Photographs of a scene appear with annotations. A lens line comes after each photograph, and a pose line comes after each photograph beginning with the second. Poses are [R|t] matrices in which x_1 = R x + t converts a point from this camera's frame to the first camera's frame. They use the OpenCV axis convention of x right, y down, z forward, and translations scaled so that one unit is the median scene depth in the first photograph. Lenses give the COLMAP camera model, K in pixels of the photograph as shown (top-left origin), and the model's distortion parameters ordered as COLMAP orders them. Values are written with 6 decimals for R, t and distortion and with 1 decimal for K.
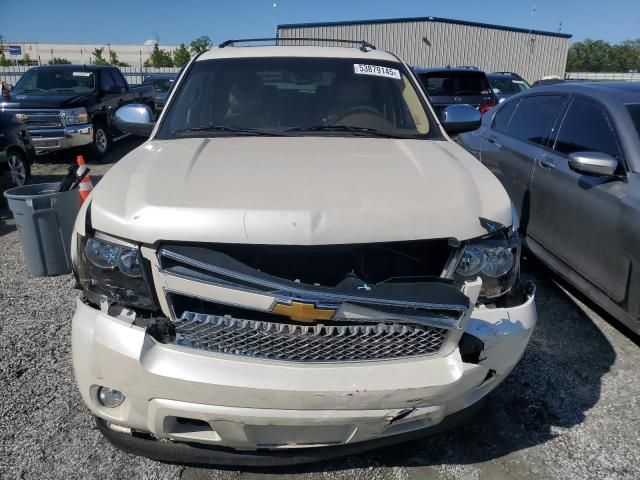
lens RADIAL K [[527.6, 0, 319.2], [0, 527.6, 238.5], [0, 0, 1]] dist [0.006823, 0.006489]
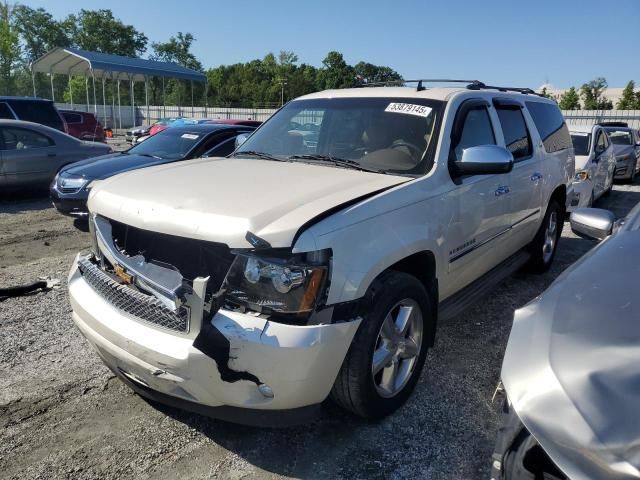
lens RADIAL K [[527.6, 0, 318.4], [0, 527.6, 241.0], [0, 0, 1]] dist [0.006823, 0.006489]
pose [[0.738725, 0.160466, -0.654626, 0.697873], [-0.207938, 0.978129, 0.005112, -0.034475], [0.641129, 0.132345, 0.755935, 0.144205]]
